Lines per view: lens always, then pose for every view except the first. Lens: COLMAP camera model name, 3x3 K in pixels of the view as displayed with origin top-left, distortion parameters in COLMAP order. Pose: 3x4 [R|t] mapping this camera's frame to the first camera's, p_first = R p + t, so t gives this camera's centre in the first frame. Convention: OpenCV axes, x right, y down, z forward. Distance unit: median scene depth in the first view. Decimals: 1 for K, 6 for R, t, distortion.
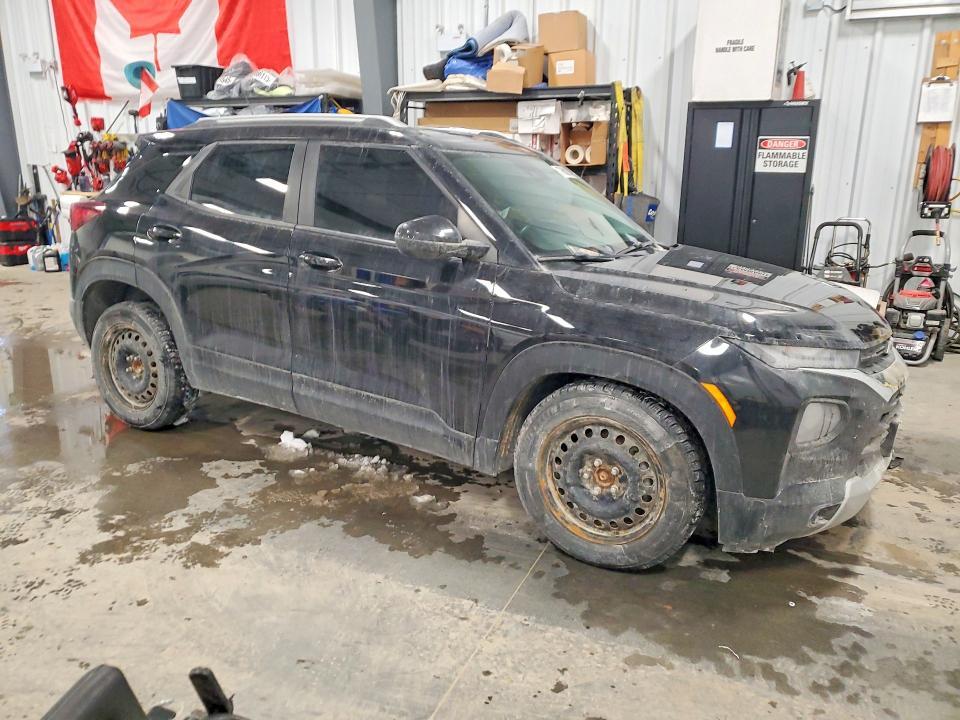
lens RADIAL K [[746.5, 0, 478.6], [0, 746.5, 355.0], [0, 0, 1]] dist [0.031964, -0.009786]
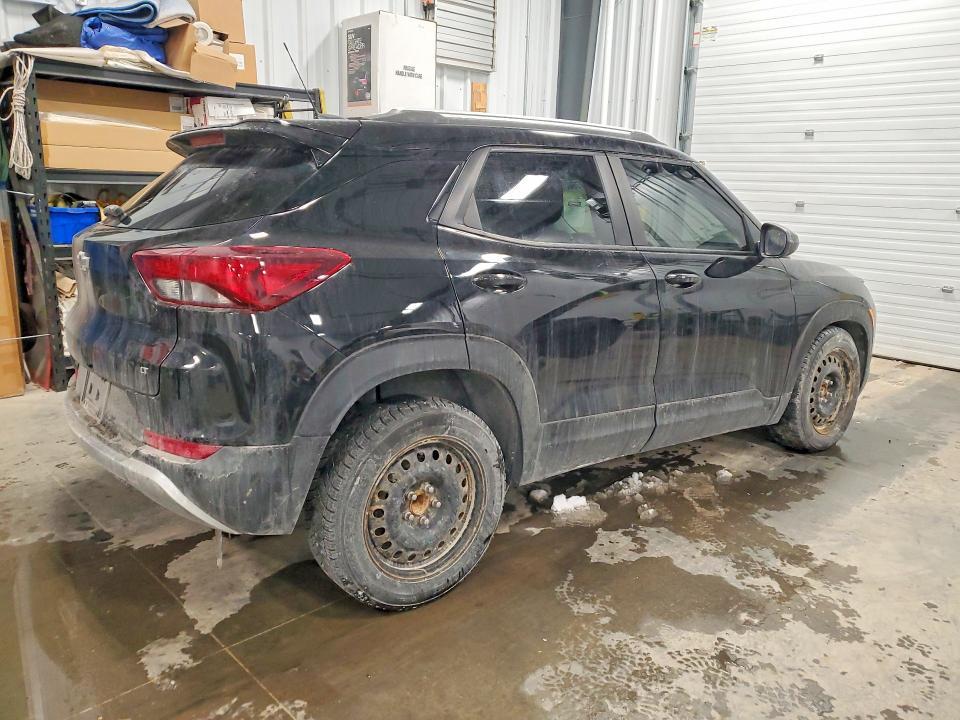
lens RADIAL K [[746.5, 0, 476.5], [0, 746.5, 363.2], [0, 0, 1]] dist [0.031964, -0.009786]
pose [[0.358054, -0.221825, 0.906968, -1.143804], [0.218912, 0.964238, 0.149409, -0.211048], [-0.907675, 0.145050, 0.393809, 0.823287]]
